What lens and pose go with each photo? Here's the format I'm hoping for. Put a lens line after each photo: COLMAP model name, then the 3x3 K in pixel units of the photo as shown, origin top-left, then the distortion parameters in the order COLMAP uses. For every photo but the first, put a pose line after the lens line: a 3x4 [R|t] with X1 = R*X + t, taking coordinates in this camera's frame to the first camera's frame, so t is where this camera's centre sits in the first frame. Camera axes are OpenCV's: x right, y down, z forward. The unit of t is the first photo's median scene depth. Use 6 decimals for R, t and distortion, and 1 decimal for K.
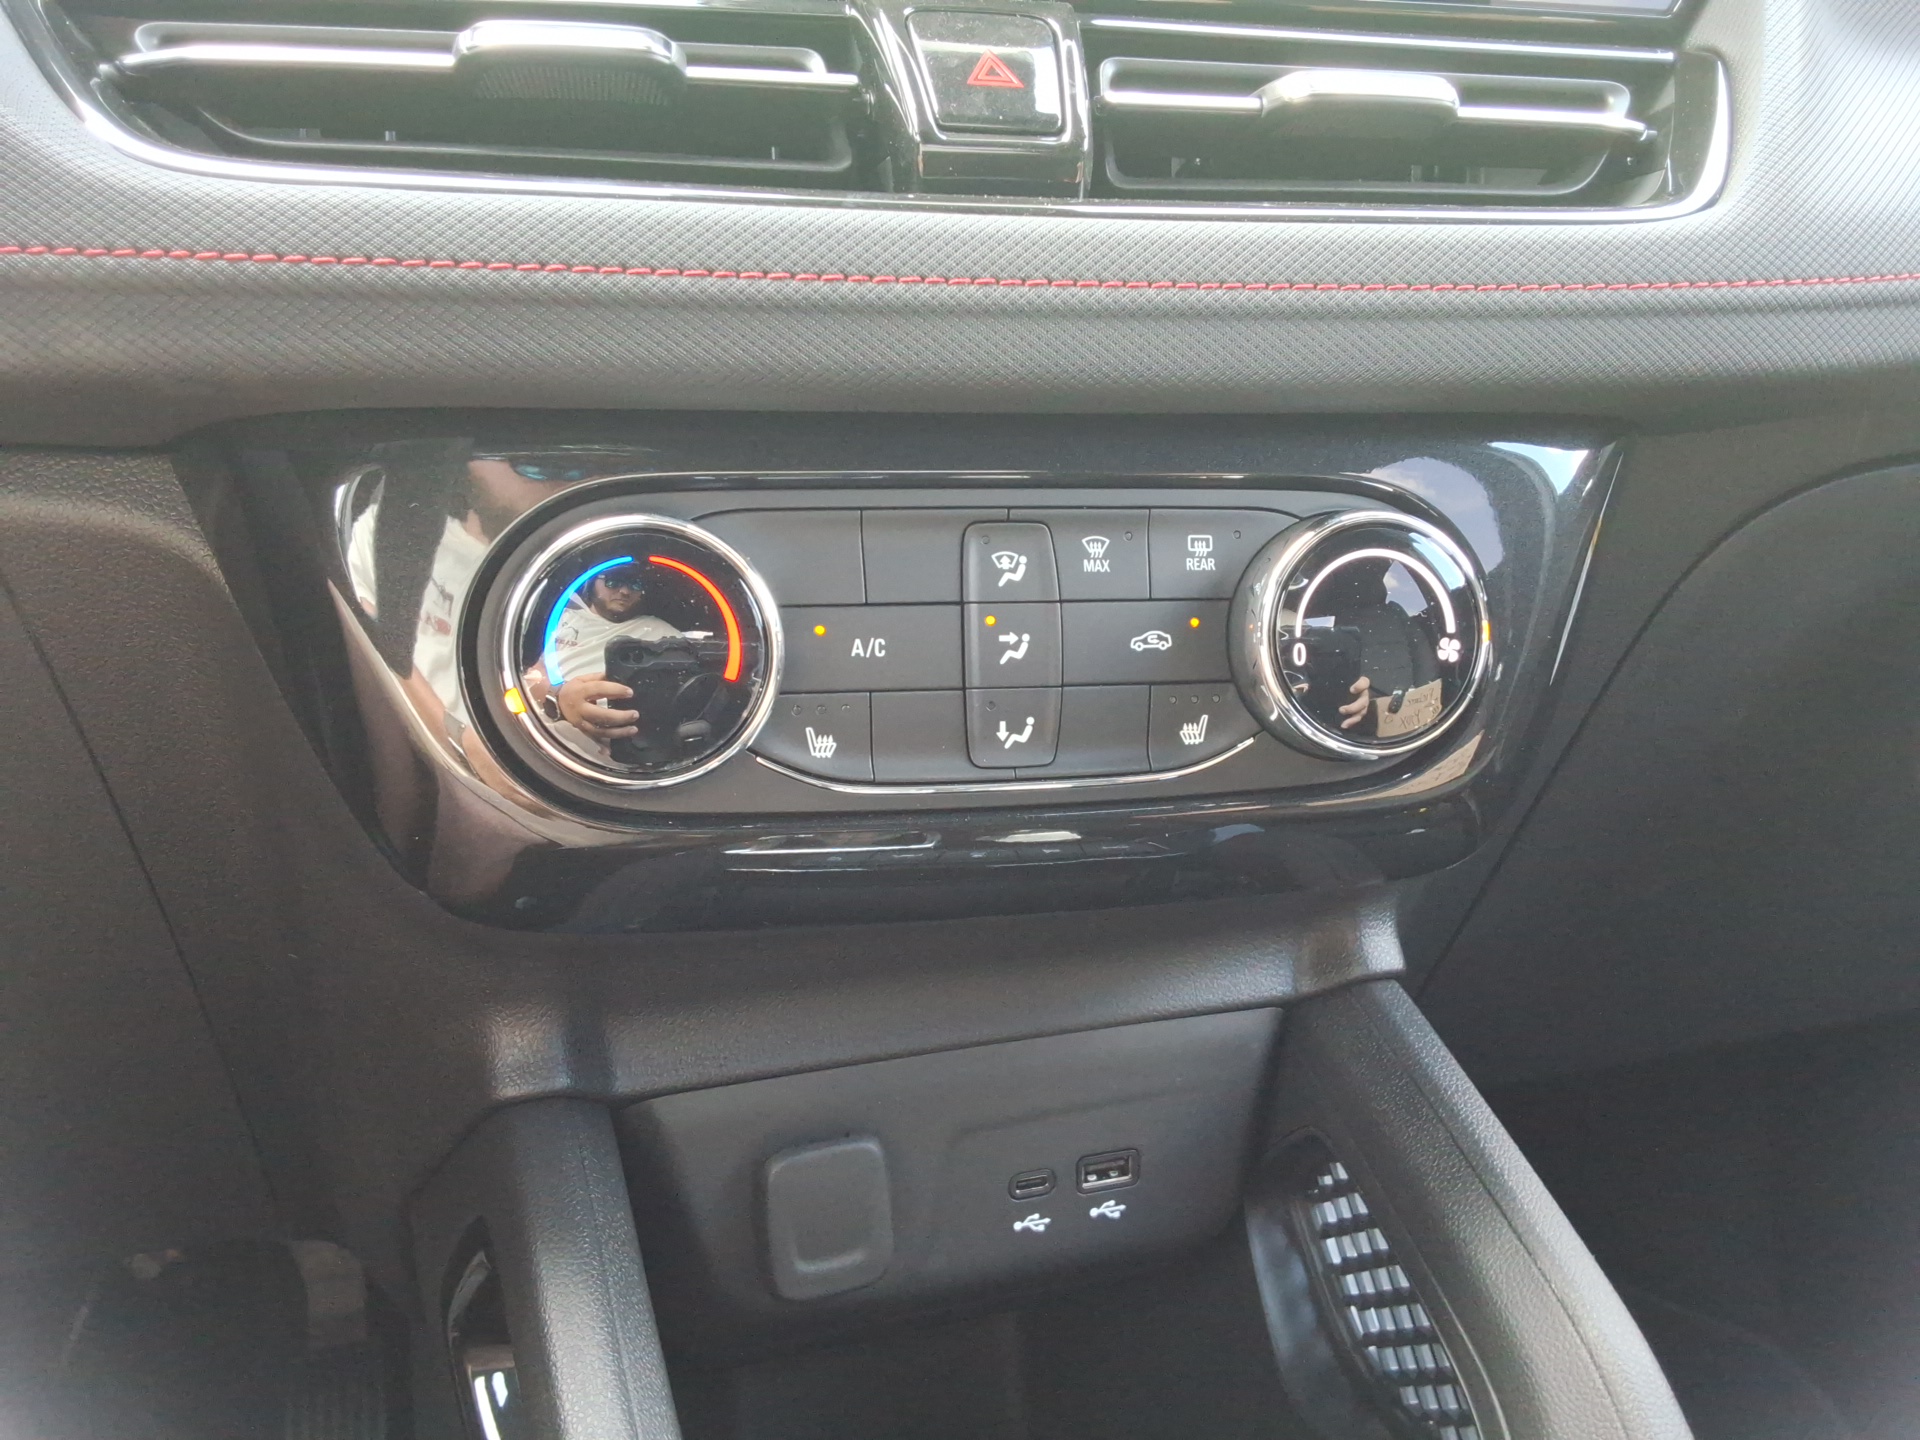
lens RADIAL K [[1568.4, 0, 967.6], [0, 1568.4, 712.2], [0, 0, 1]] dist [0.160162, -0.270718]
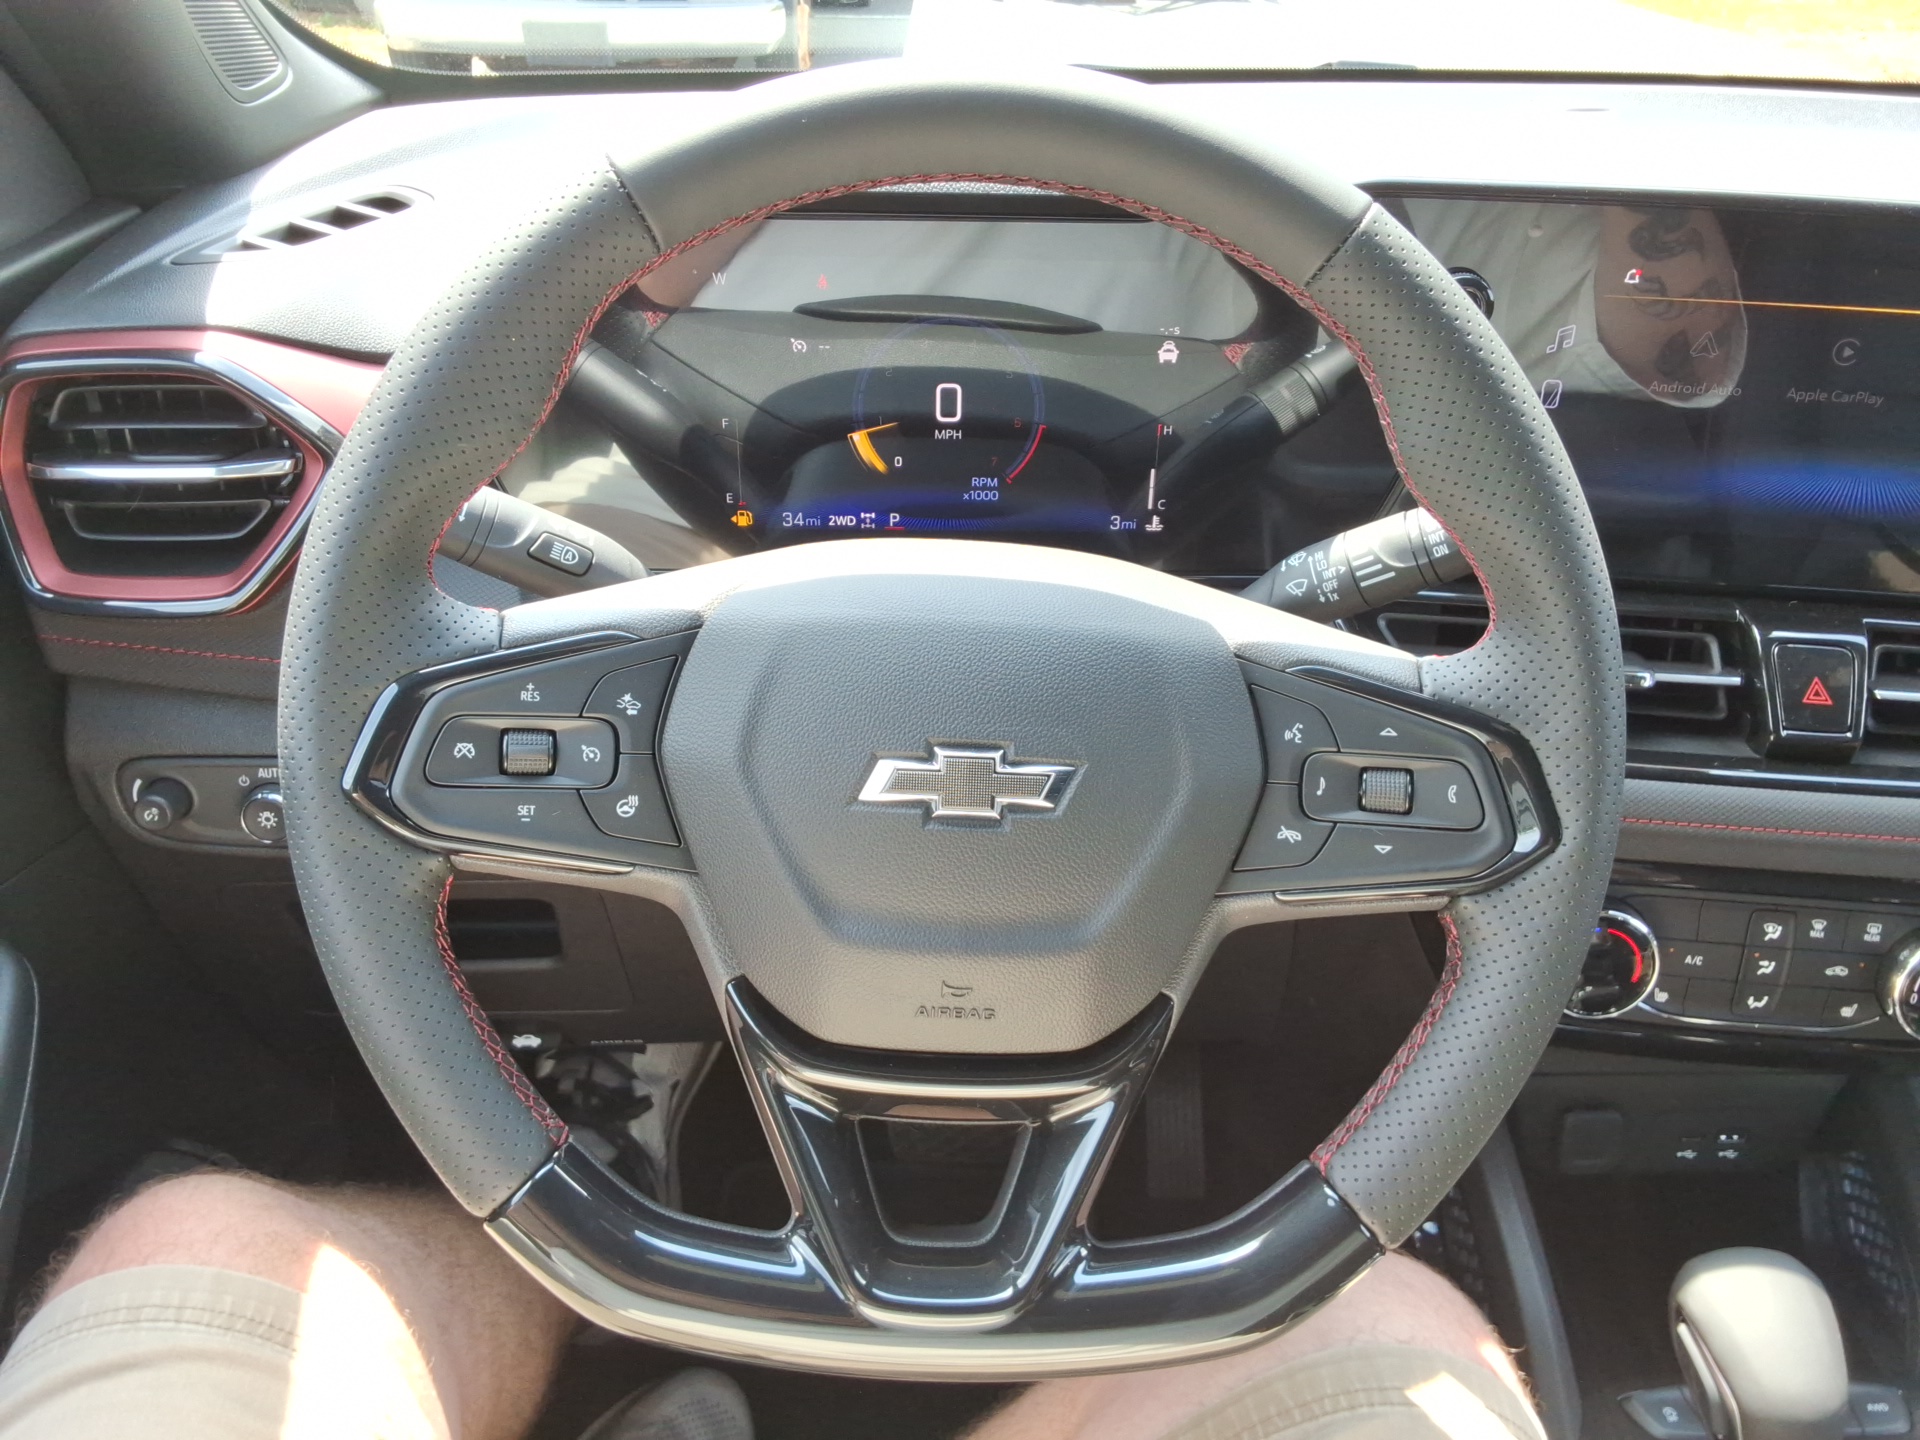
lens RADIAL K [[1585.0, 0, 976.2], [0, 1585.0, 711.7], [0, 0, 1]] dist [0.100676, -0.169145]
pose [[0.954134, 0.160215, -0.252901, -0.387203], [-0.077838, 0.948458, 0.307196, -0.747678], [0.289083, -0.273421, 0.917427, -0.936769]]
